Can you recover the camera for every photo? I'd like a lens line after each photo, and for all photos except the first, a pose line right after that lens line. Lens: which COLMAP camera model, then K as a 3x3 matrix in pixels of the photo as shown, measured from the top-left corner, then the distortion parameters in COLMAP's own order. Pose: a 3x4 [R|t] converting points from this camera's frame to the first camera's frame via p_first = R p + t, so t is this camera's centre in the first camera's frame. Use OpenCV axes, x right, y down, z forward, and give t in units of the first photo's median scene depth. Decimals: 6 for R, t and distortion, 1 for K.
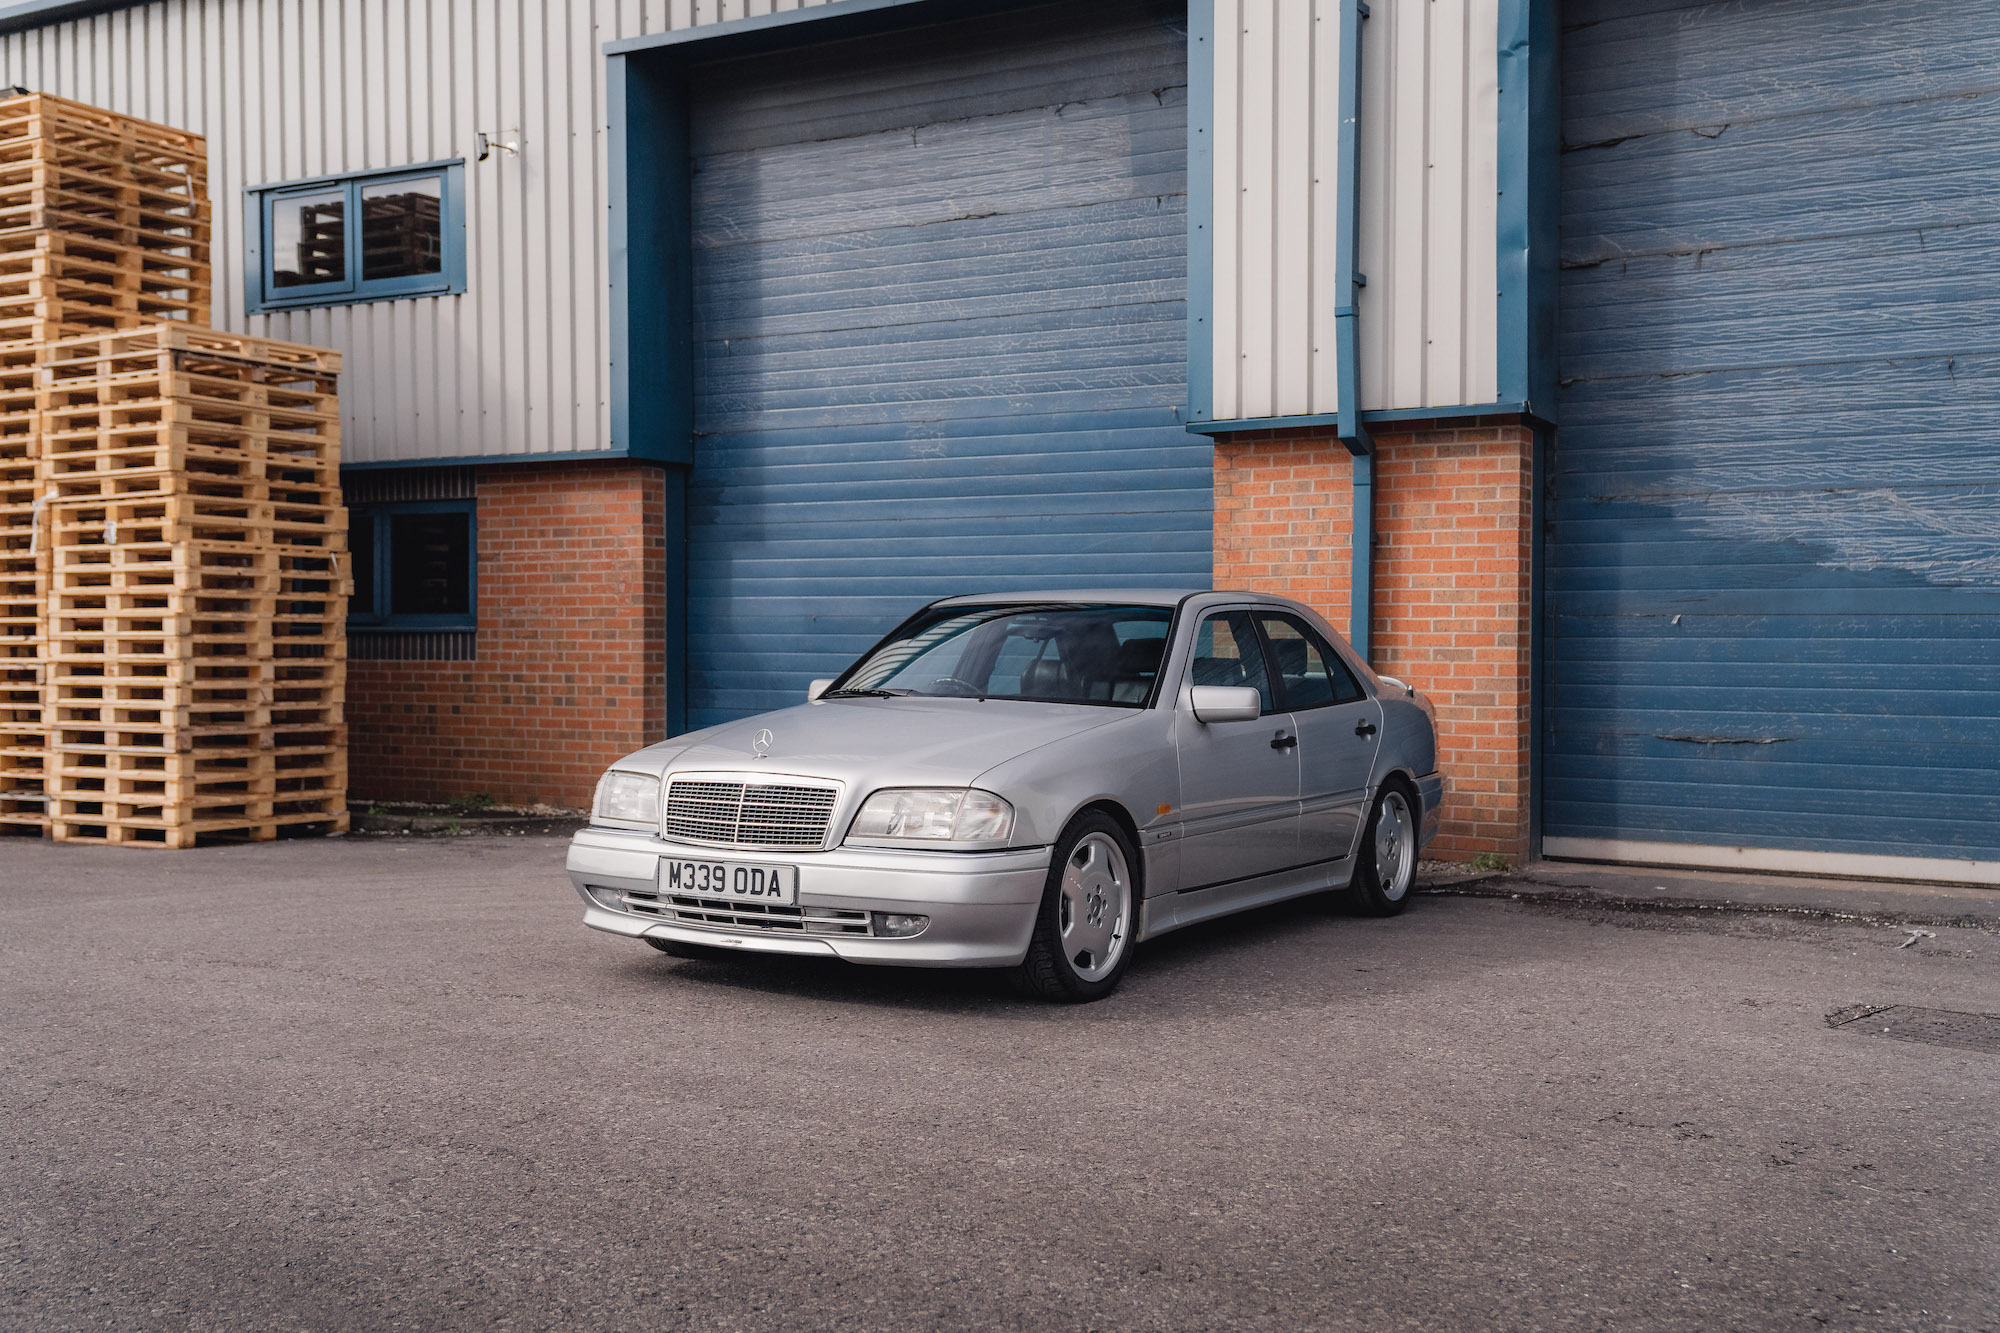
lens RADIAL K [[1988.2, 0, 963.5], [0, 1988.2, 643.2], [0, 0, 1]] dist [0.054013, 0.000000]
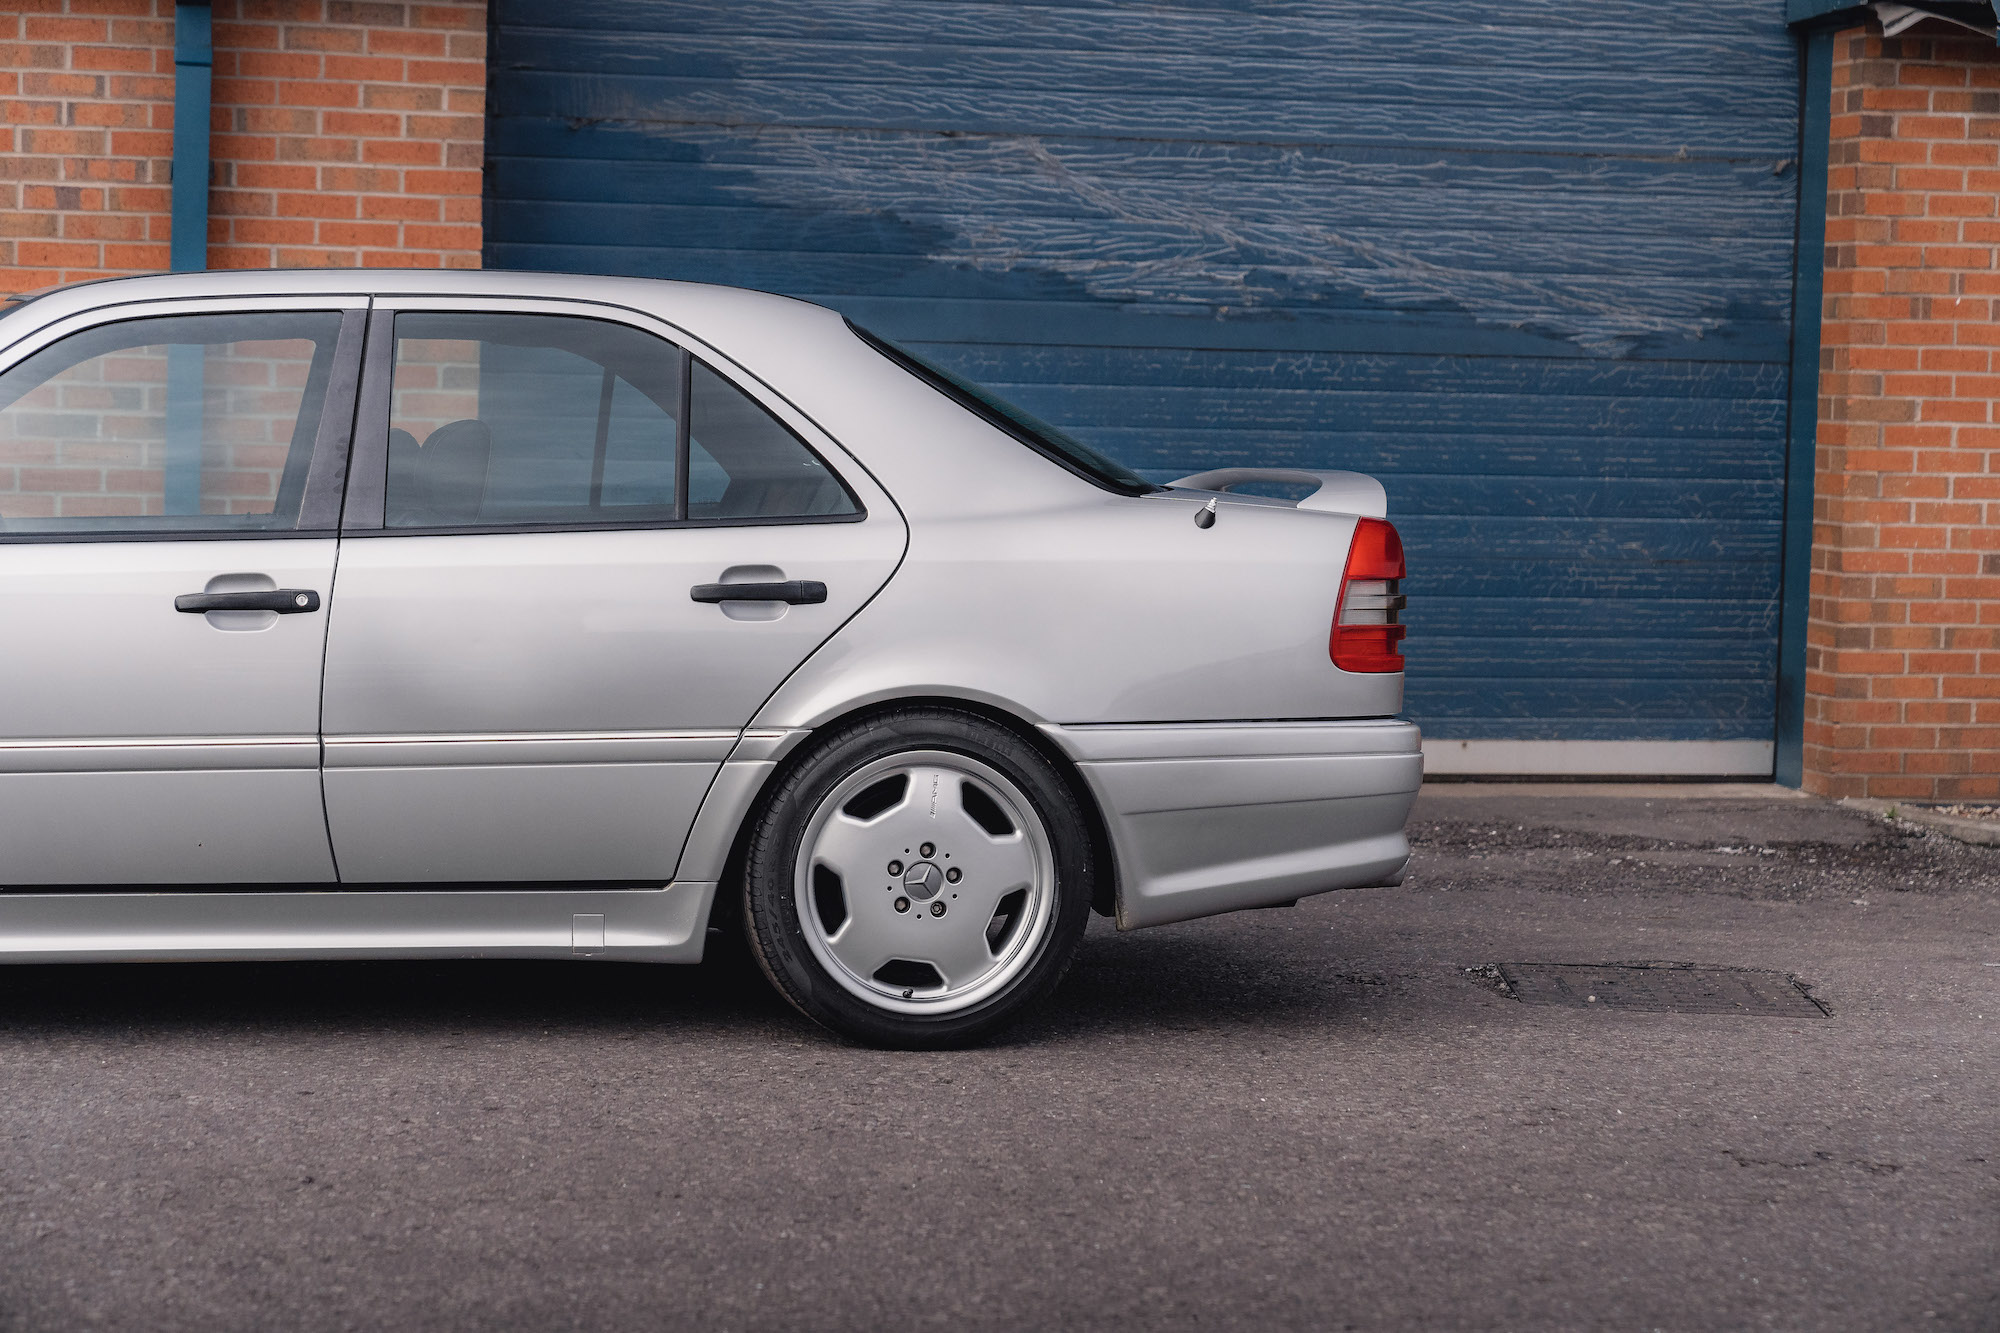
lens RADIAL K [[3993.4, 0, 987.6], [0, 3993.4, 670.3], [0, 0, 1]] dist [0.071901, 0.000000]
pose [[0.742072, -0.036577, 0.669321, -0.338614], [-0.020334, 0.996822, 0.077018, -0.008426], [-0.670011, -0.070763, 0.738971, 0.096413]]
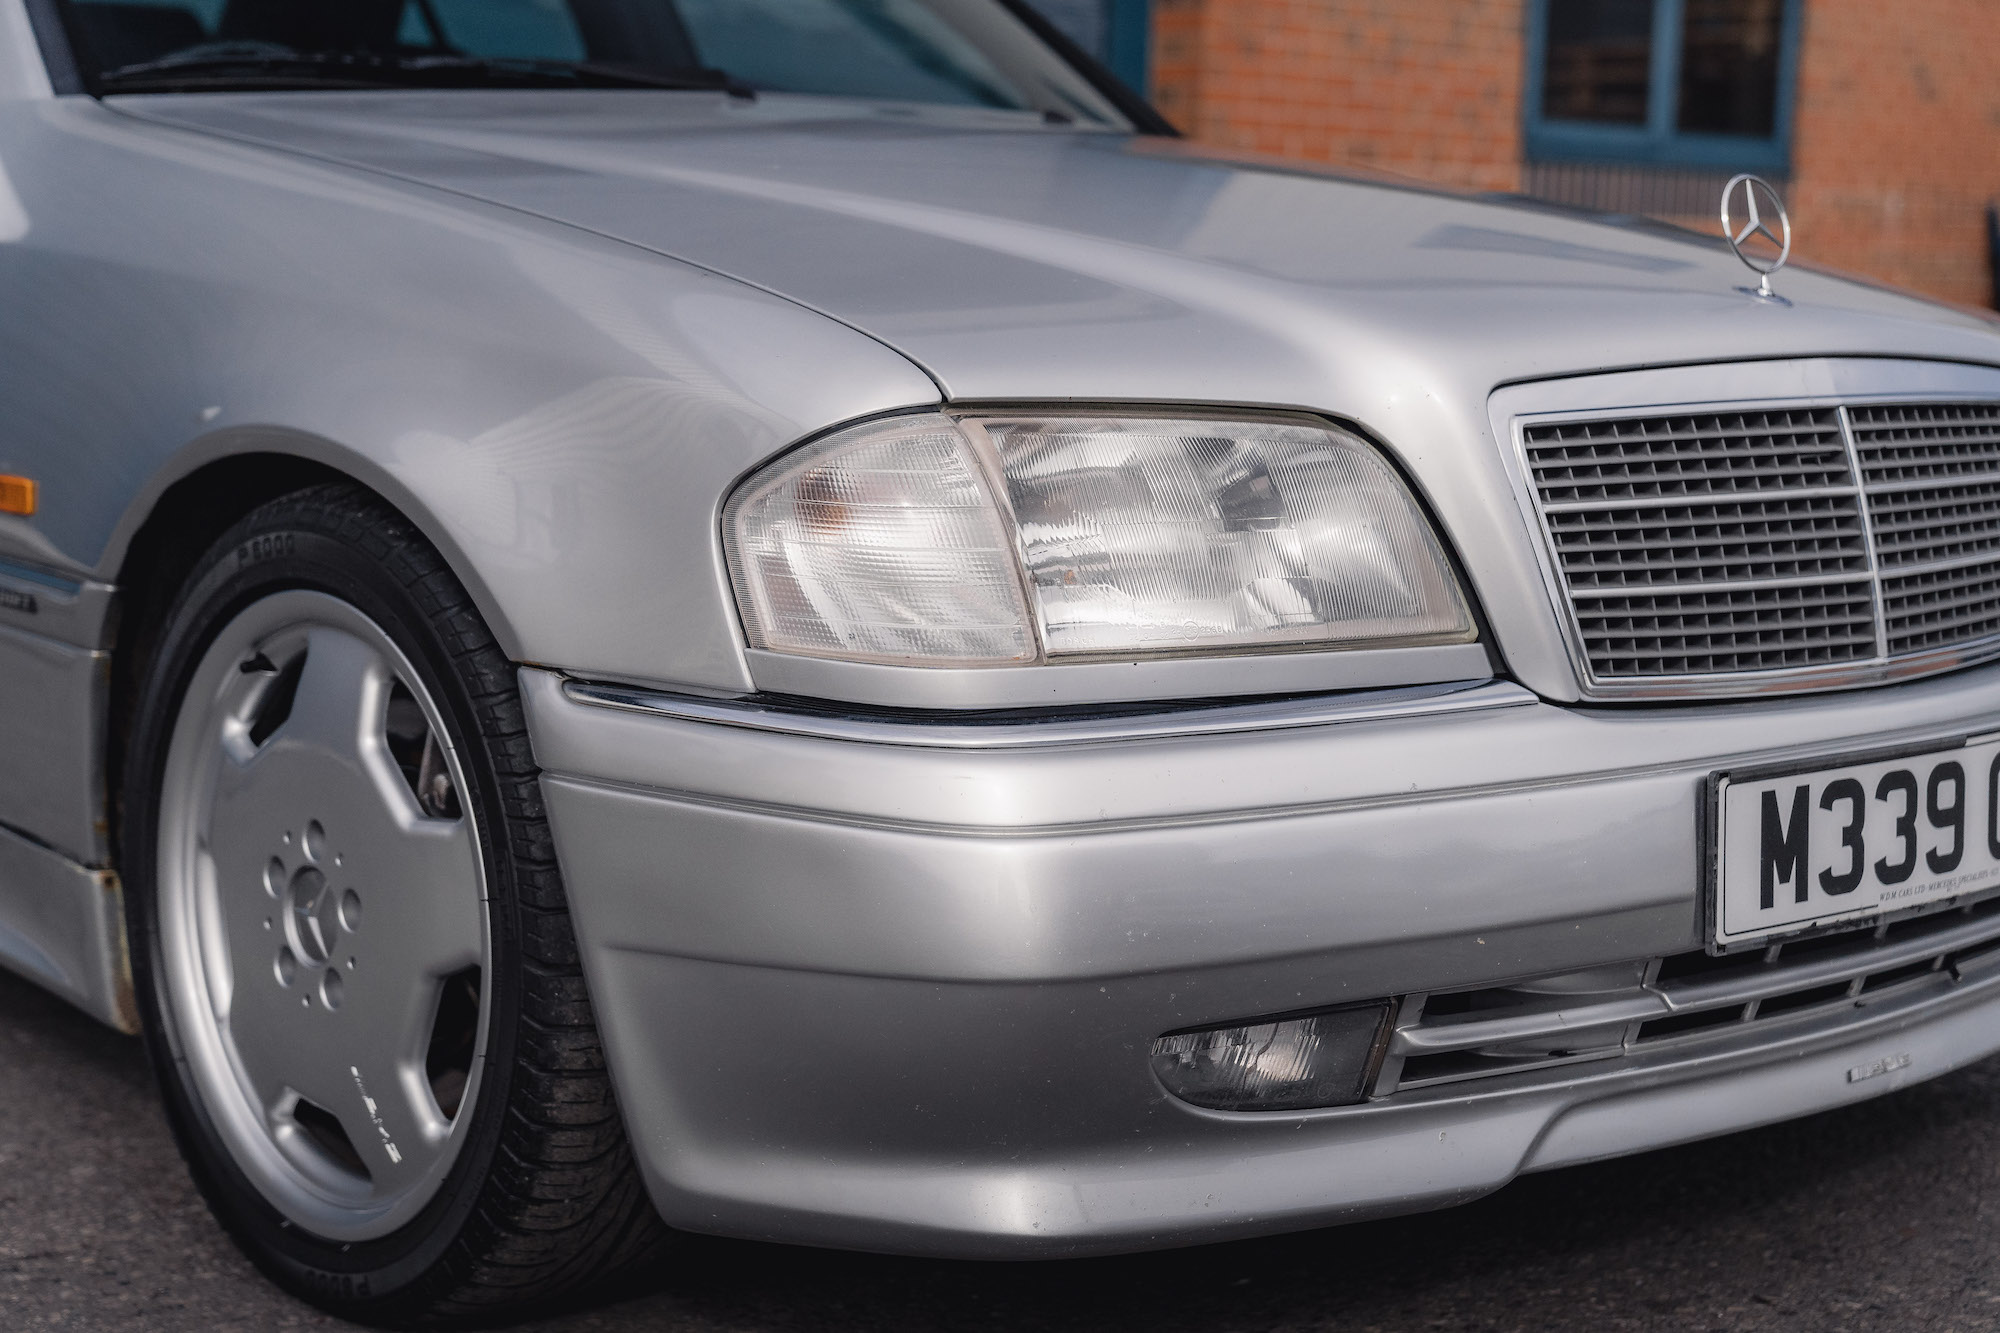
lens RADIAL K [[2973.8, 0, 994.0], [0, 2973.8, 654.1], [0, 0, 1]] dist [0.040004, 0.000000]
pose [[0.260377, -0.125625, 0.957299, -0.283879], [-0.019935, 0.990588, 0.135416, 0.031917], [-0.965301, -0.054343, 0.255422, 0.598203]]
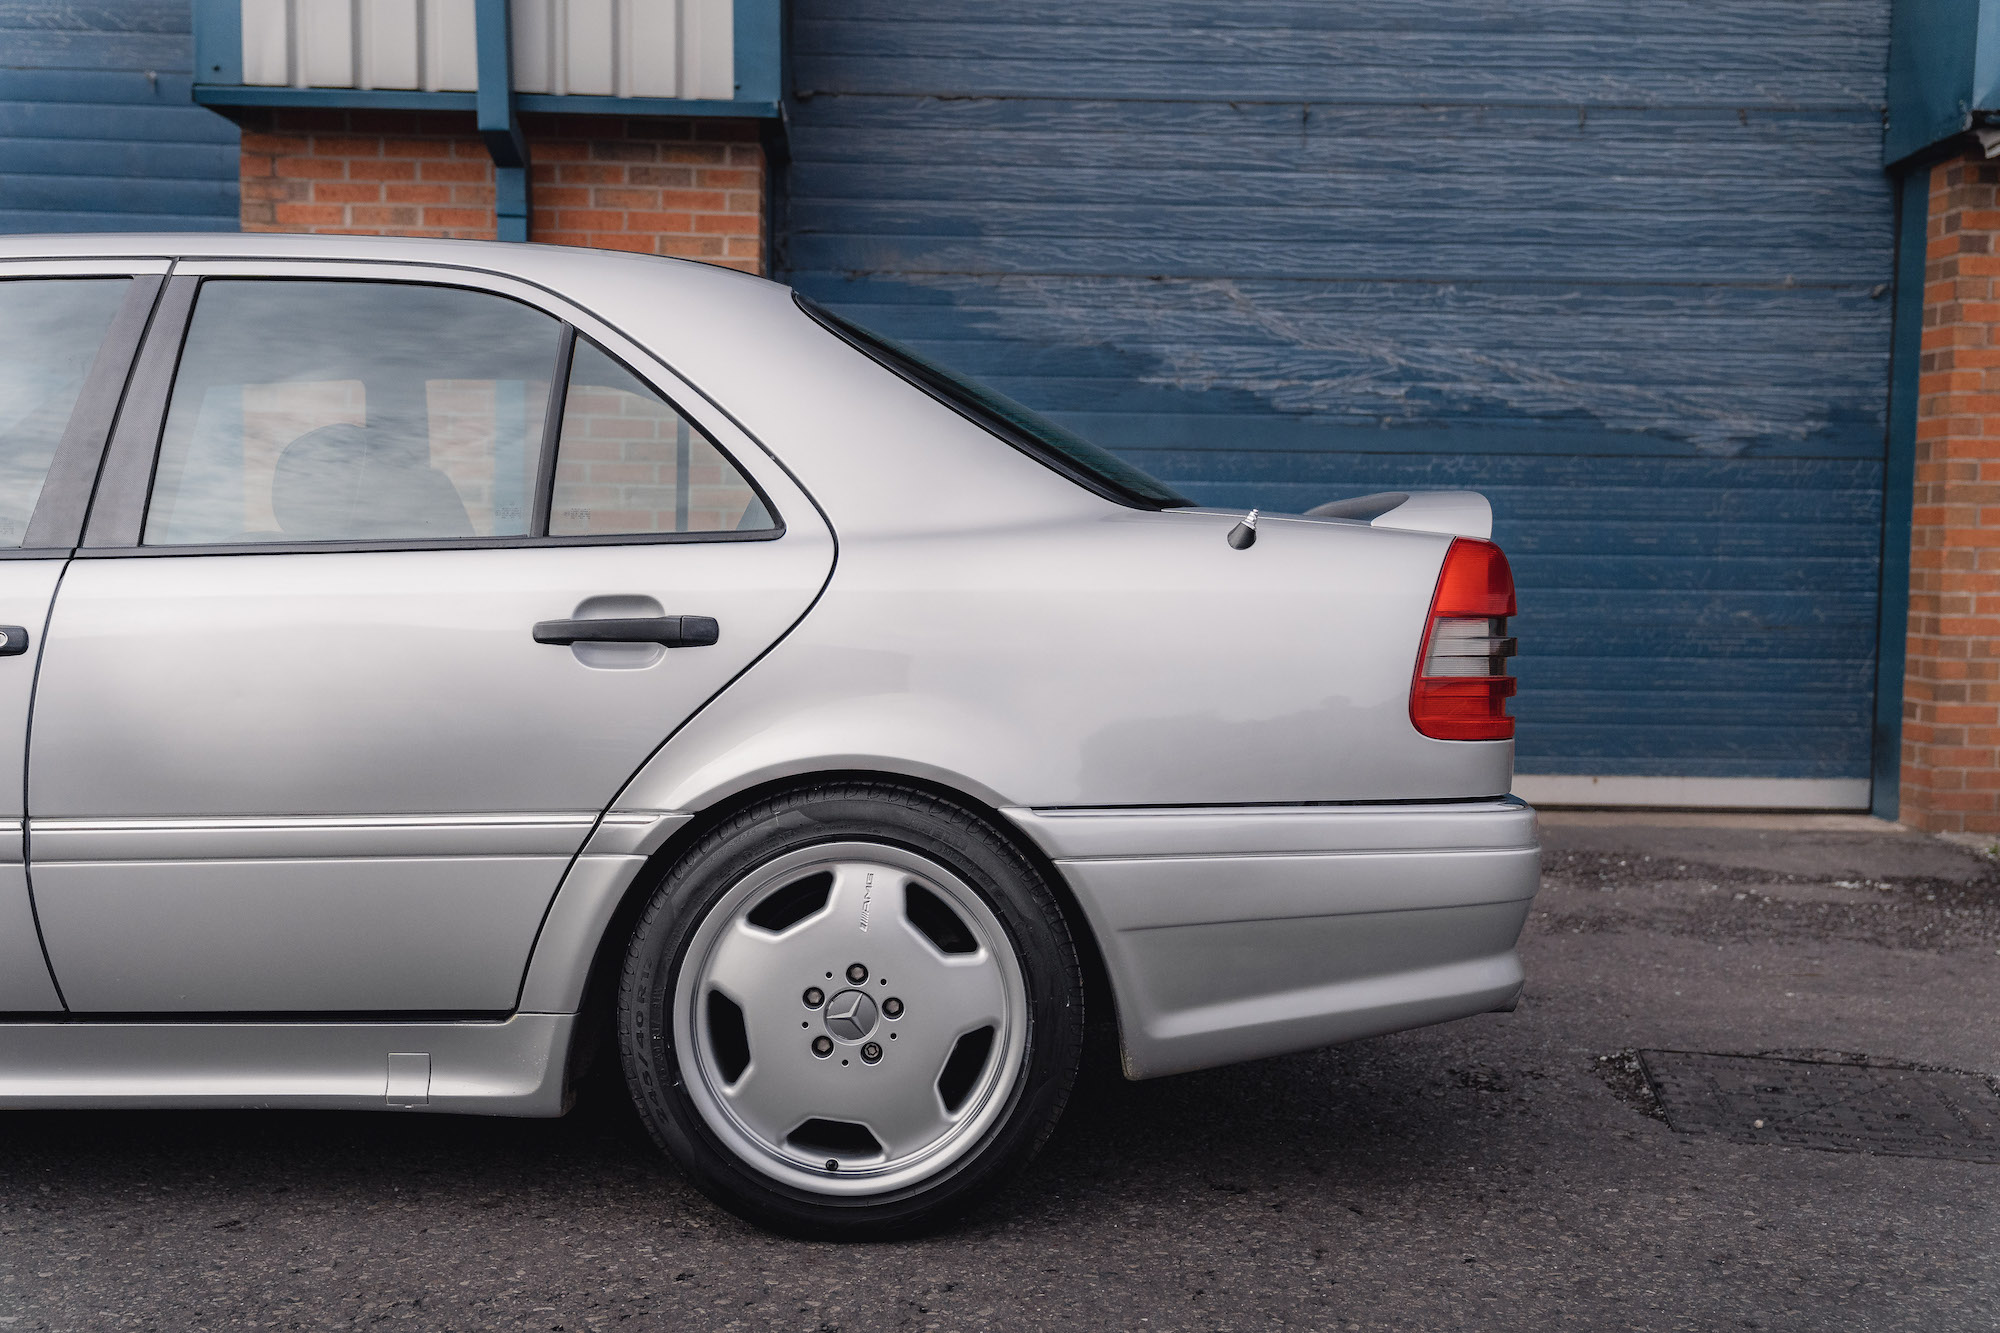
lens RADIAL K [[1993.7, 0, 1001.2], [0, 1993.7, 668.8], [0, 0, 1]] dist [0.064846, 0.000000]
pose [[0.844053, -0.023693, 0.535736, -0.008739], [-0.011175, 0.998029, 0.061744, 0.020011], [-0.536143, -0.058102, 0.842125, 0.384065]]
